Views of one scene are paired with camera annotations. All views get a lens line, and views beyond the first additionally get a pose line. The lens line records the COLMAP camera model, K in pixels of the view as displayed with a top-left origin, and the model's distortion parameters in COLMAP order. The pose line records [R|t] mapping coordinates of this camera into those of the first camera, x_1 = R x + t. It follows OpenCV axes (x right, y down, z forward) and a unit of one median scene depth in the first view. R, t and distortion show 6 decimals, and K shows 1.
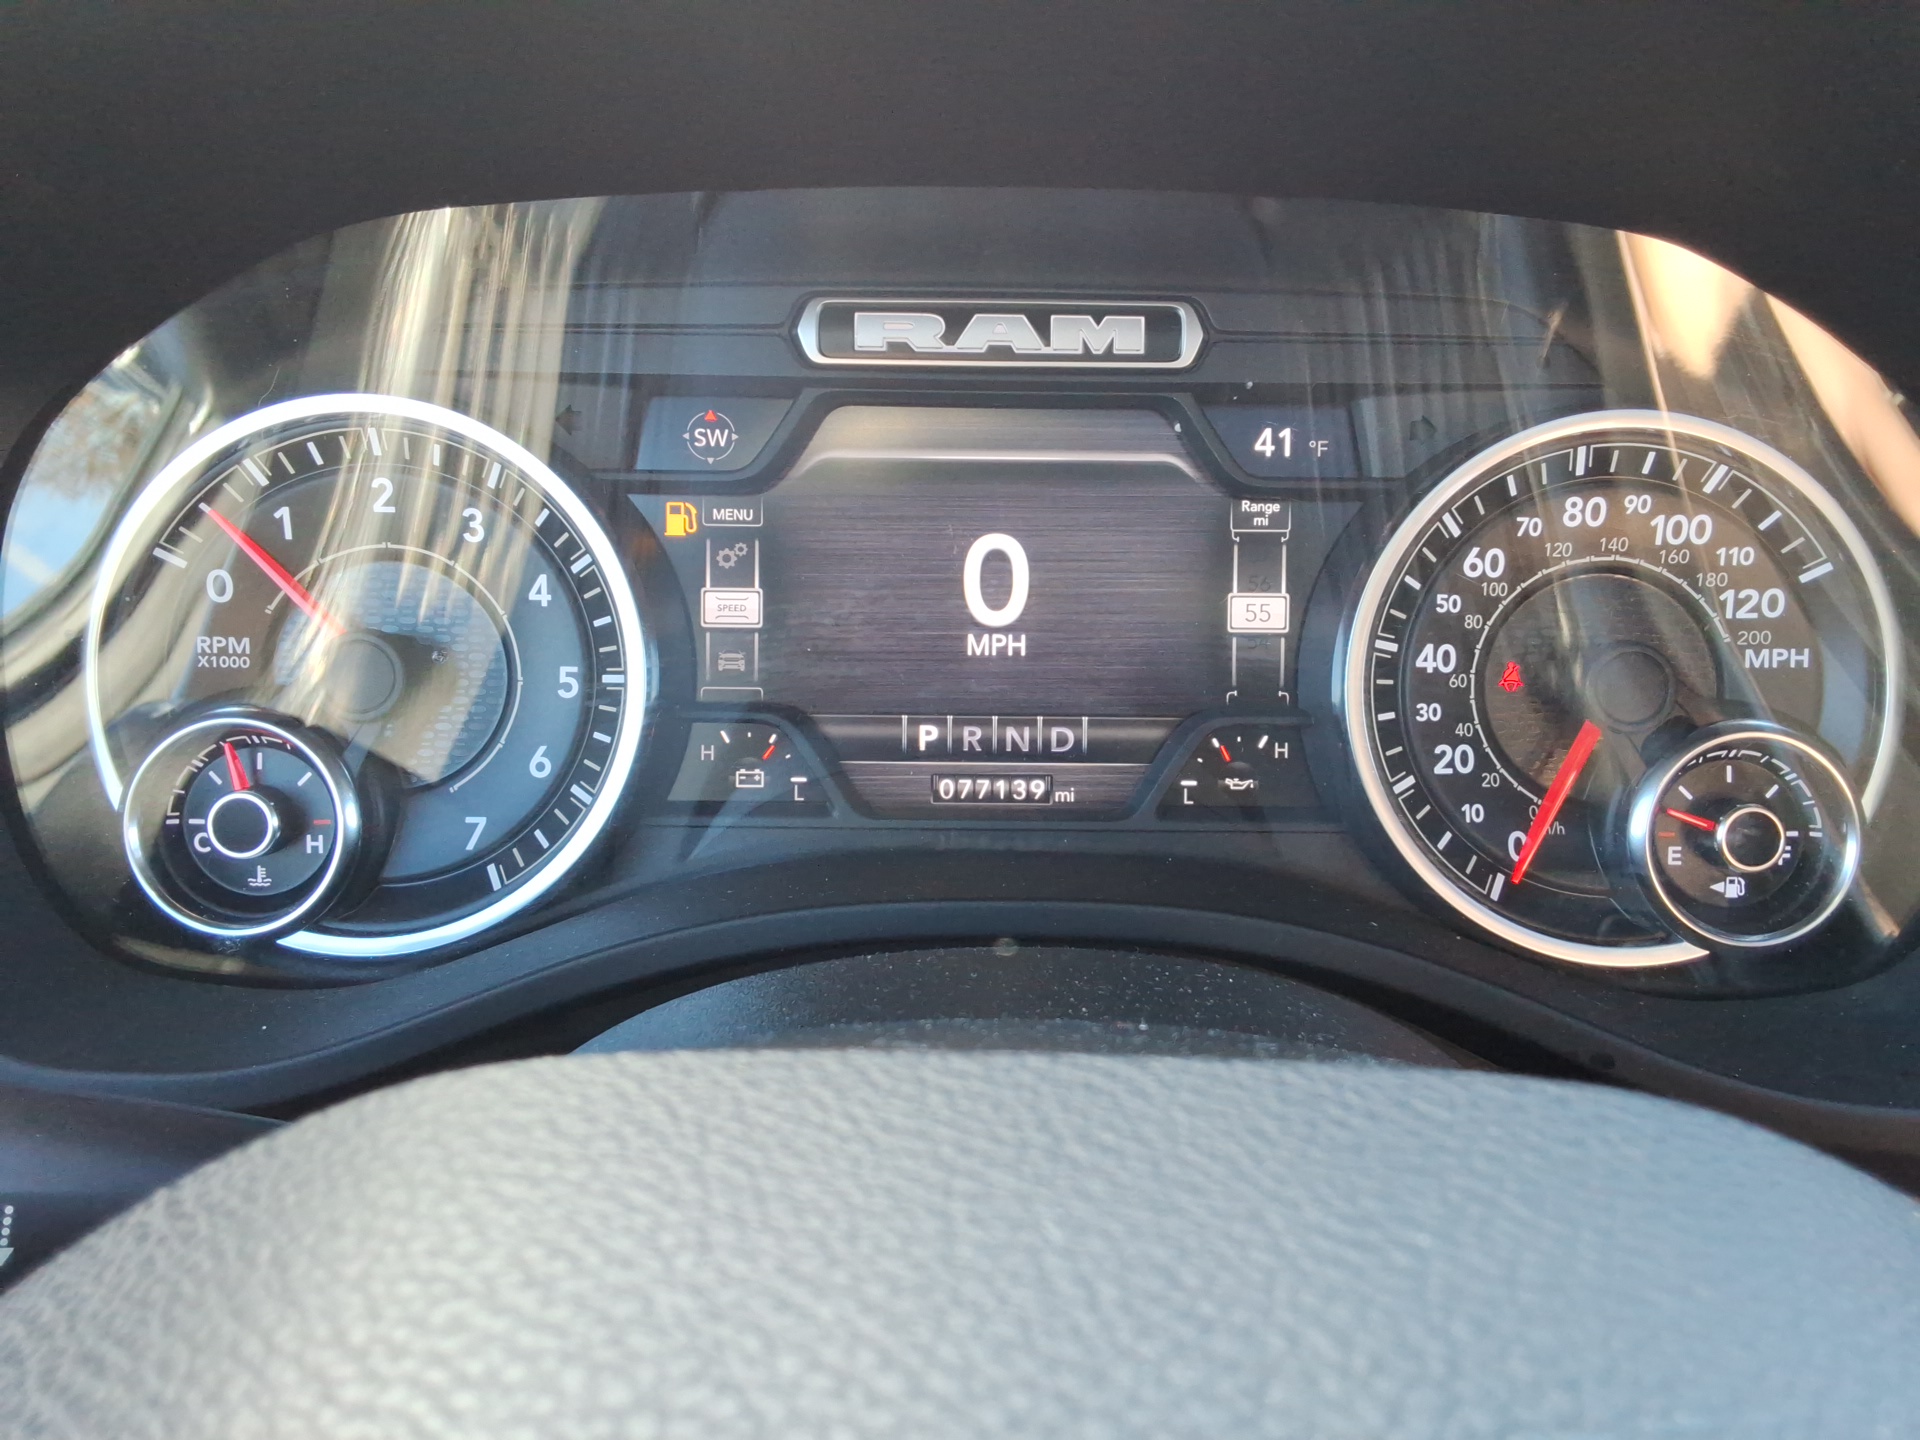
lens RADIAL K [[1544.1, 0, 977.9], [0, 1544.1, 726.4], [0, 0, 1]] dist [0.117536, -0.177262]
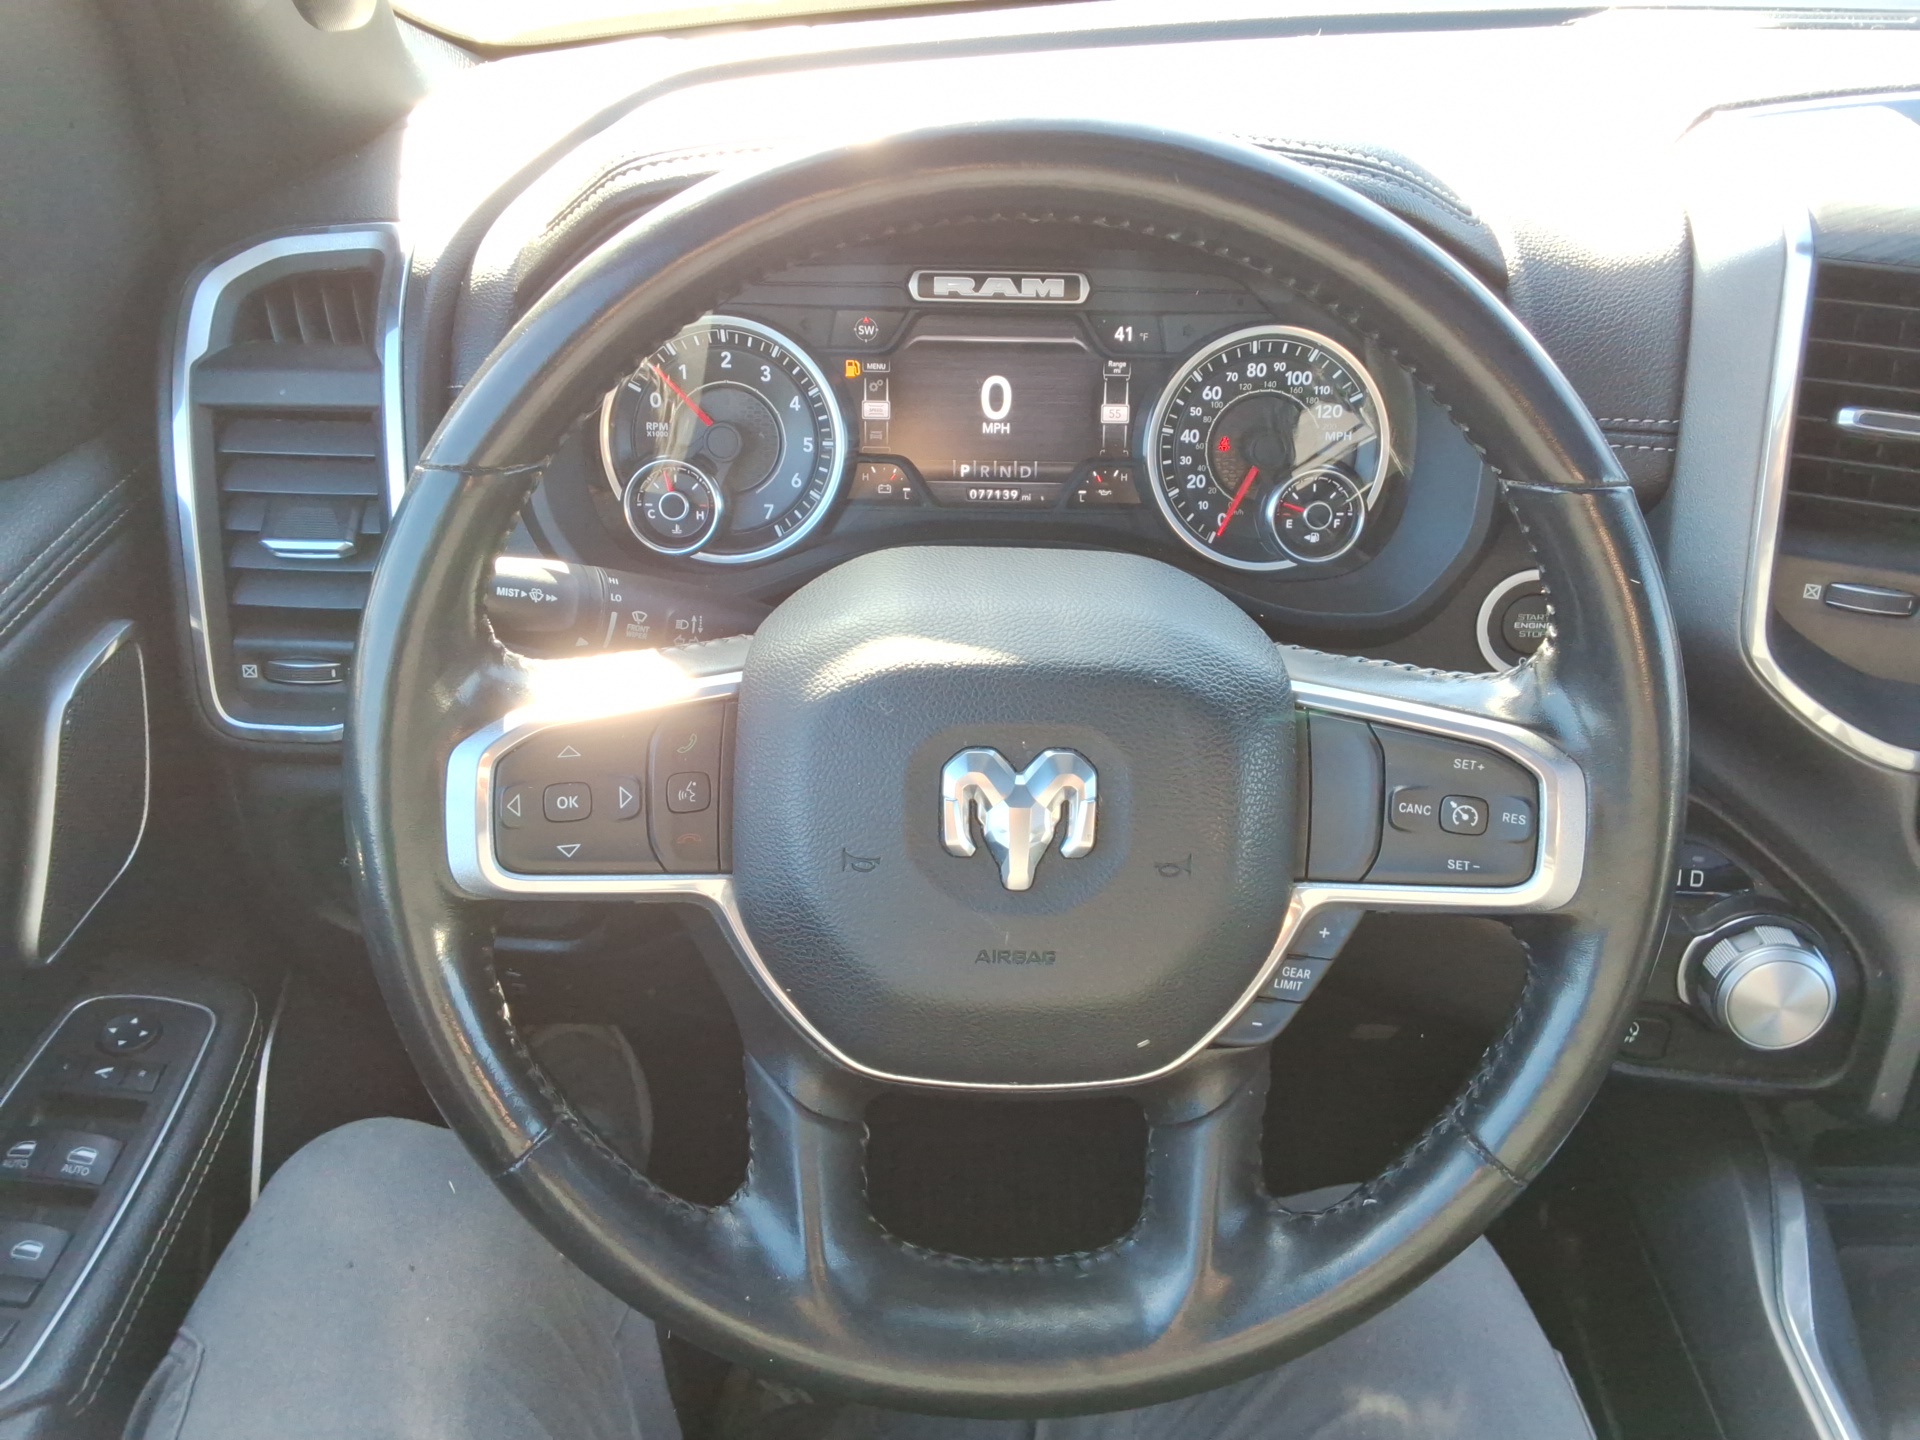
lens RADIAL K [[1544.1, 0, 977.9], [0, 1544.1, 726.4], [0, 0, 1]] dist [0.117536, -0.177262]
pose [[0.999976, 0.005156, 0.004647, -0.023169], [-0.005890, 0.984541, 0.175057, -0.021603], [-0.003672, -0.175080, 0.984547, -1.302416]]
